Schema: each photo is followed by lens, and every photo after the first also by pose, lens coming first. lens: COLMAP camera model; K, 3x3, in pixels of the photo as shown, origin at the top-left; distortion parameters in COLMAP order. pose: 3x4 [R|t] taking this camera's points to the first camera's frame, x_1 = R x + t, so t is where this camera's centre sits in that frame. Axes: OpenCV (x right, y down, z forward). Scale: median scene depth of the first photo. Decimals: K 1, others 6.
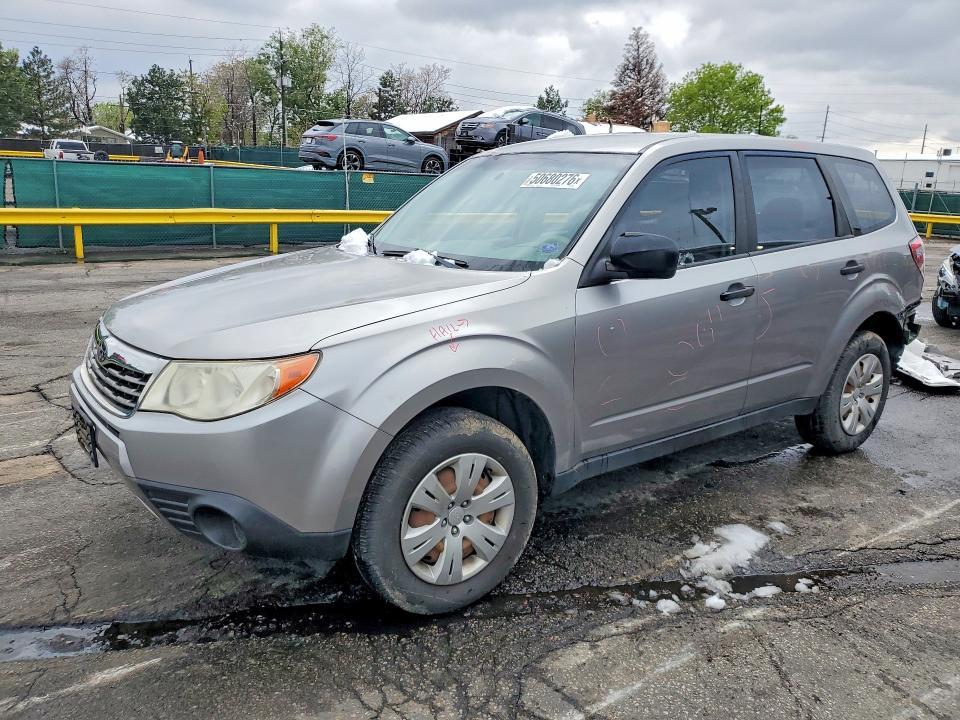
lens RADIAL K [[766.1, 0, 483.8], [0, 766.1, 366.8], [0, 0, 1]] dist [0.003197, 0.017065]
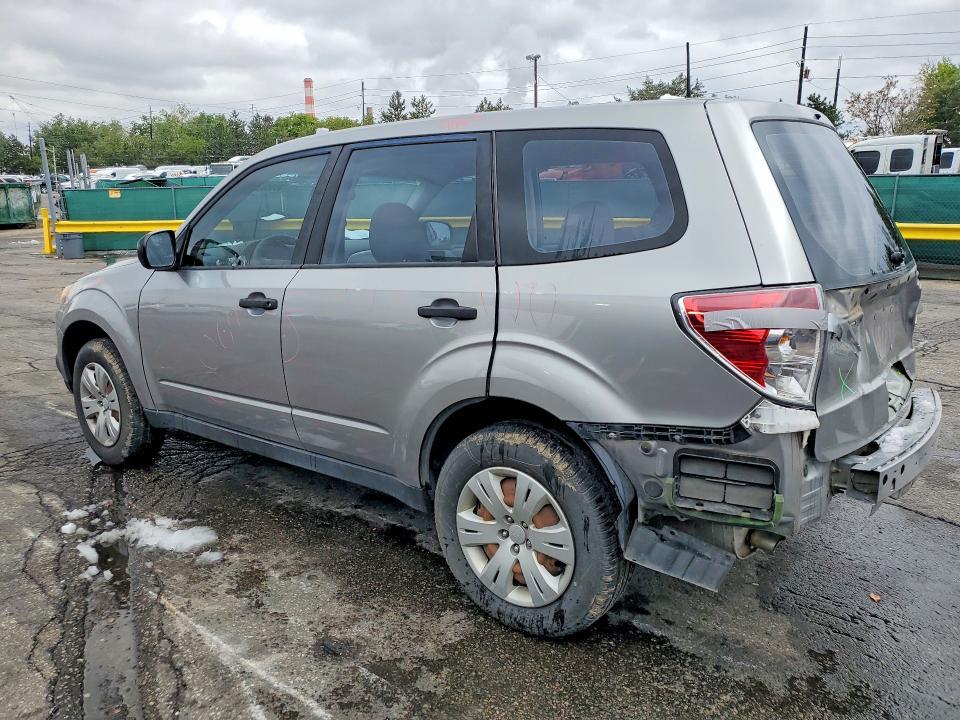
lens RADIAL K [[766.1, 0, 478.7], [0, 766.1, 352.7], [0, 0, 1]] dist [0.003197, 0.017065]
pose [[0.229125, 0.168954, -0.958622, 1.218556], [-0.208135, 0.970548, 0.121309, -0.193226], [0.950885, 0.171728, 0.257542, 0.967814]]
